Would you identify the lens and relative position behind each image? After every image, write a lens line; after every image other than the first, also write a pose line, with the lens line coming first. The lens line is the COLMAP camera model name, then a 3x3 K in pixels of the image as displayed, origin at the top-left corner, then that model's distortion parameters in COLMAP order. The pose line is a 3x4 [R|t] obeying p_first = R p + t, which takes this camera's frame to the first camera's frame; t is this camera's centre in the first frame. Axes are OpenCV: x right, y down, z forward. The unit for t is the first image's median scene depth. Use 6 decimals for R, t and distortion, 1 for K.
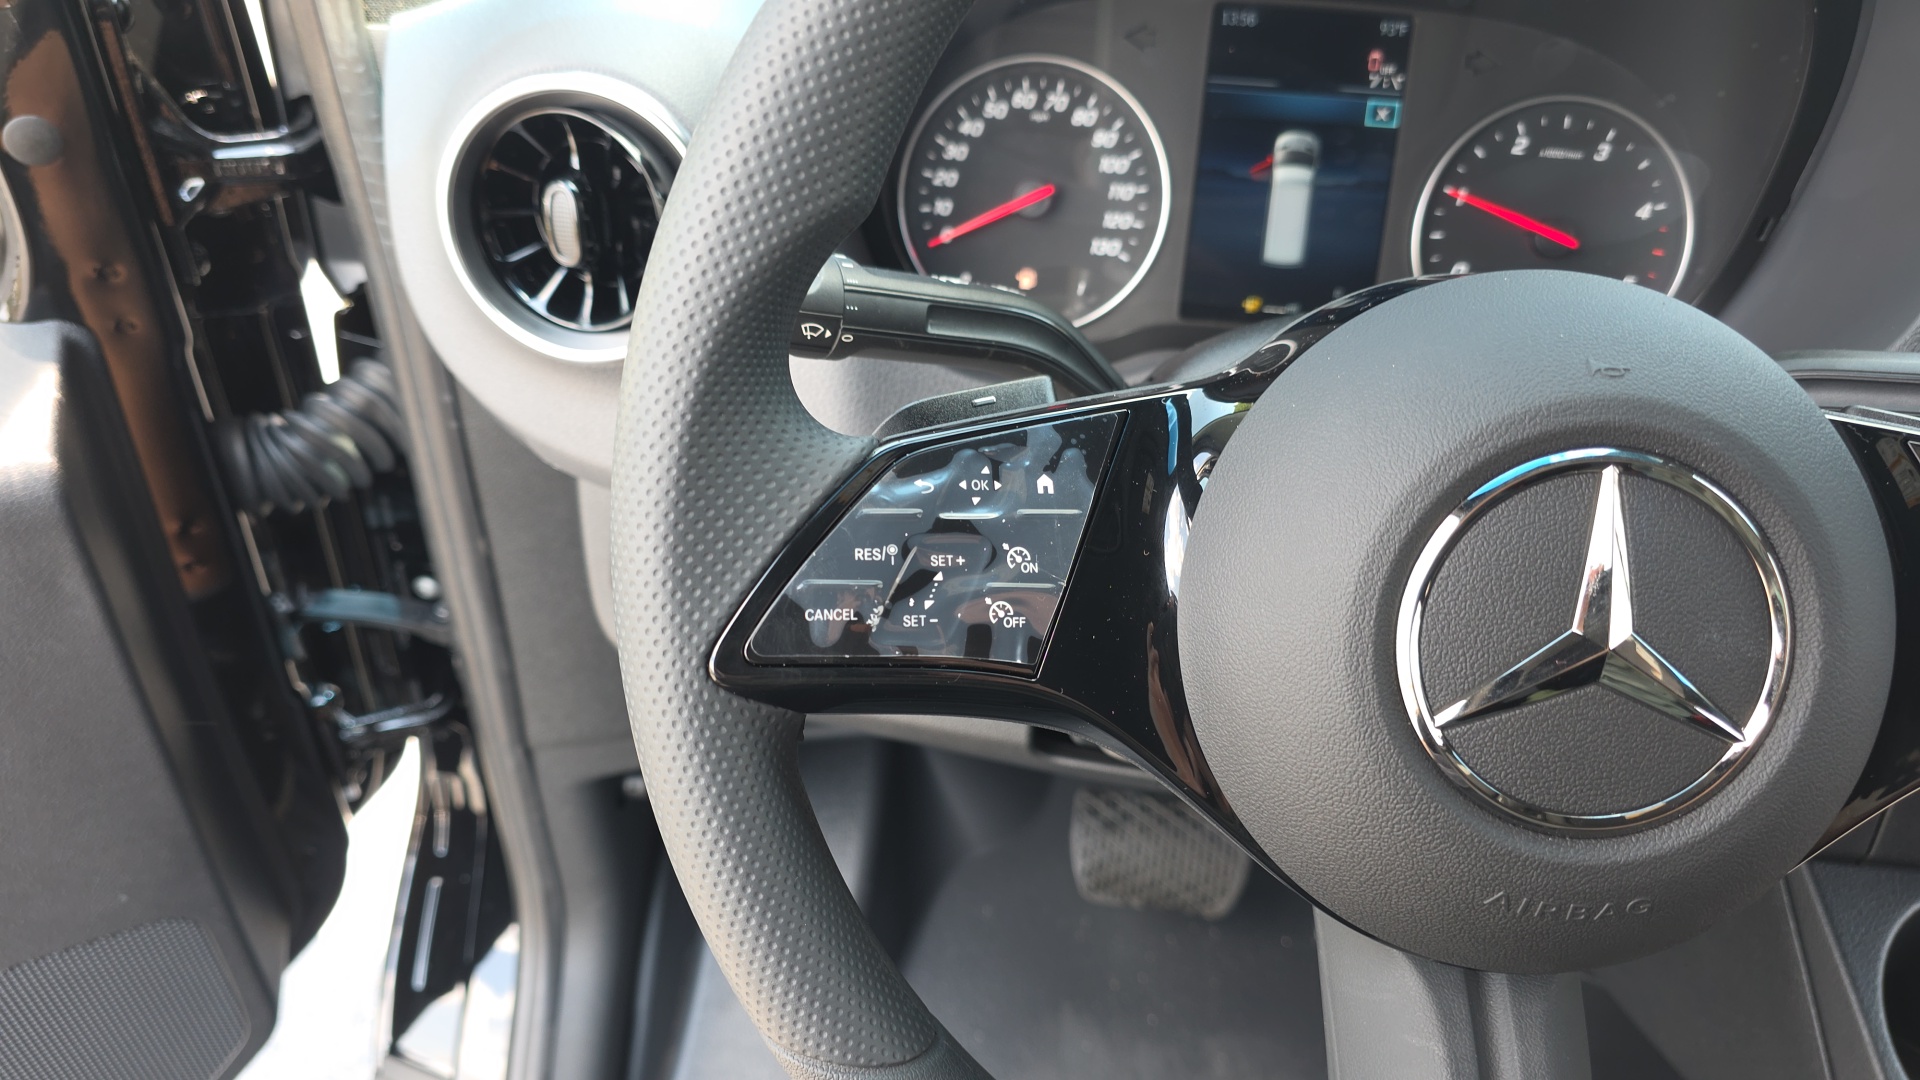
lens RADIAL K [[1280.1, 0, 953.9], [0, 1280.1, 551.0], [0, 0, 1]] dist [0.056696, -0.090541]
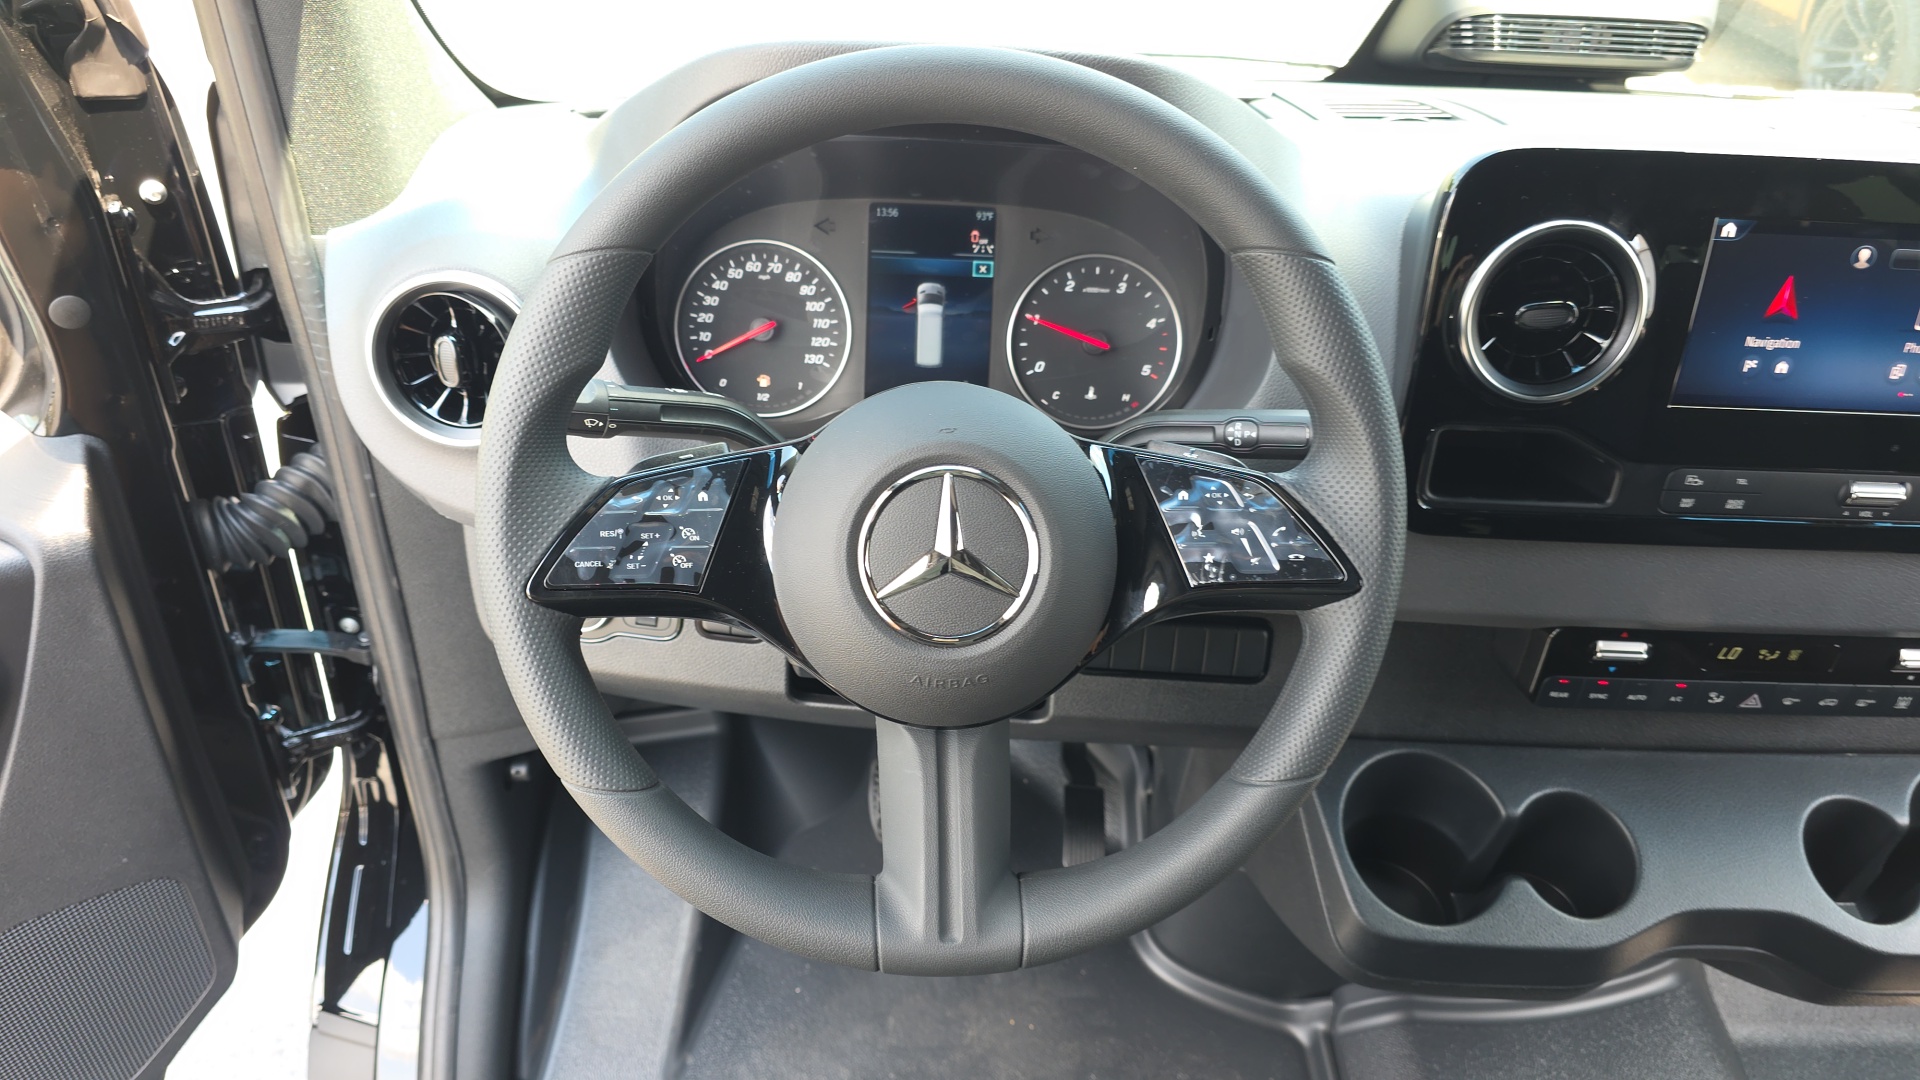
lens RADIAL K [[1307.4, 0, 960.0], [0, 1307.4, 540.0], [0, 0, 1]] dist [0.099443, -0.131015]
pose [[0.996557, -0.049054, 0.066842, 0.180842], [0.053287, 0.996585, -0.063085, 0.090143], [-0.063519, 0.066430, 0.995767, -0.570344]]
